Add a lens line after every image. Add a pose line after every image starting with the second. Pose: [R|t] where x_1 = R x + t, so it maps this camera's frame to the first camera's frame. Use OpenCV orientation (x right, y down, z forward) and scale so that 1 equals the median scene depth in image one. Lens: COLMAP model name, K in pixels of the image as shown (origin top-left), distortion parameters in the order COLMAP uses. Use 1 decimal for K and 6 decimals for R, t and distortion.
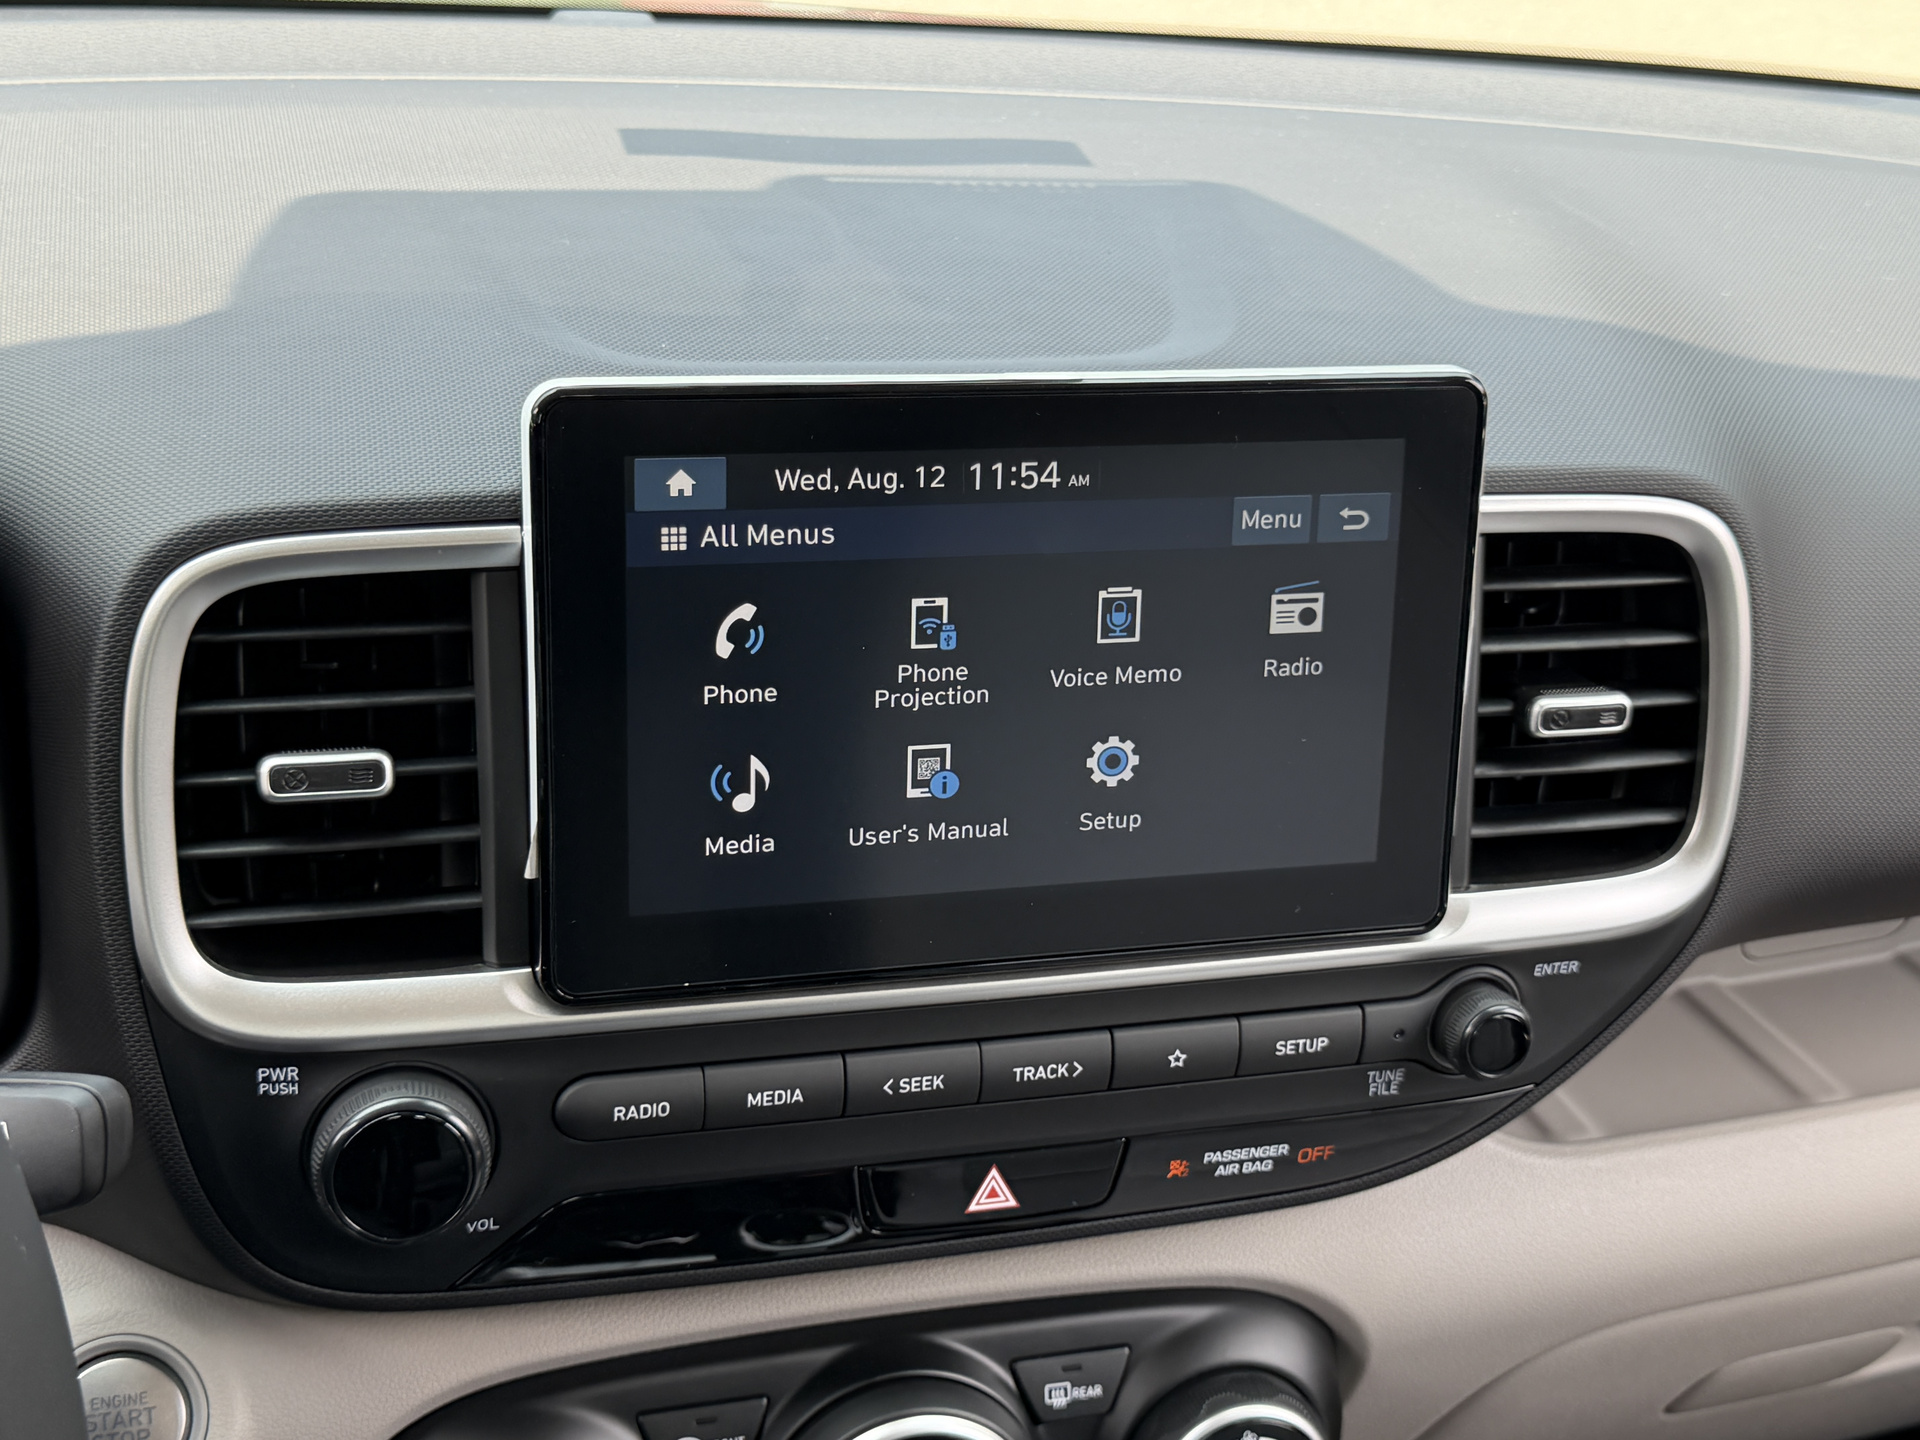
lens RADIAL K [[2538.6, 0, 949.7], [0, 2538.6, 719.1], [0, 0, 1]] dist [0.107124, 0.000000]
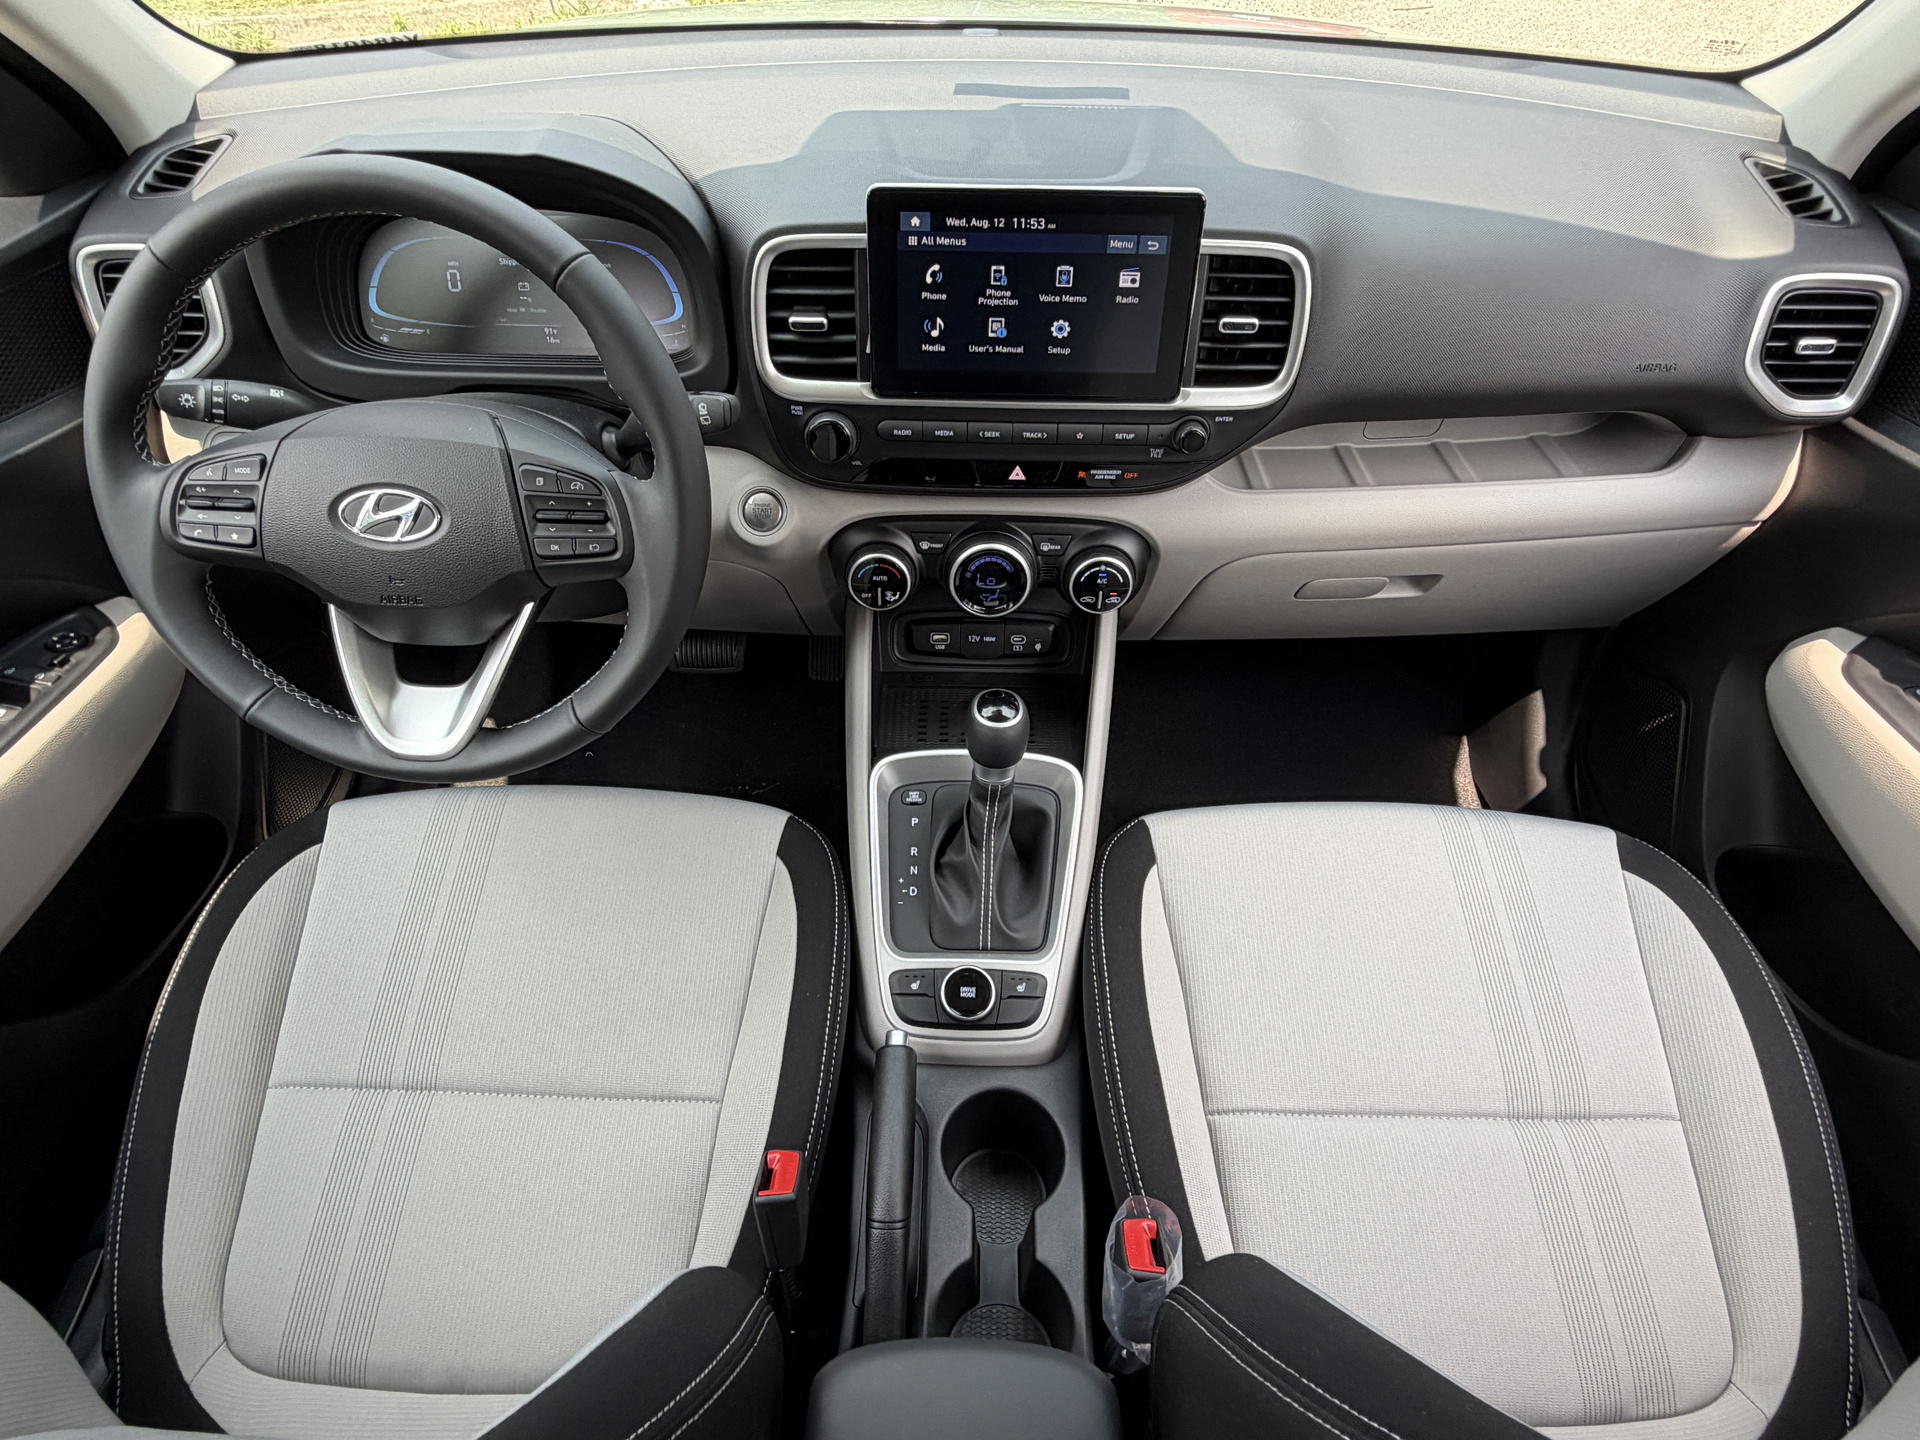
lens RADIAL K [[1074.3, 0, 934.2], [0, 1074.3, 715.2], [0, 0, 1]] dist [0.006128, -0.005000]
pose [[0.949258, 0.163345, -0.268752, 0.330281], [-0.067918, 0.940850, 0.331947, 0.033428], [0.307077, -0.296850, 0.904203, -0.321228]]
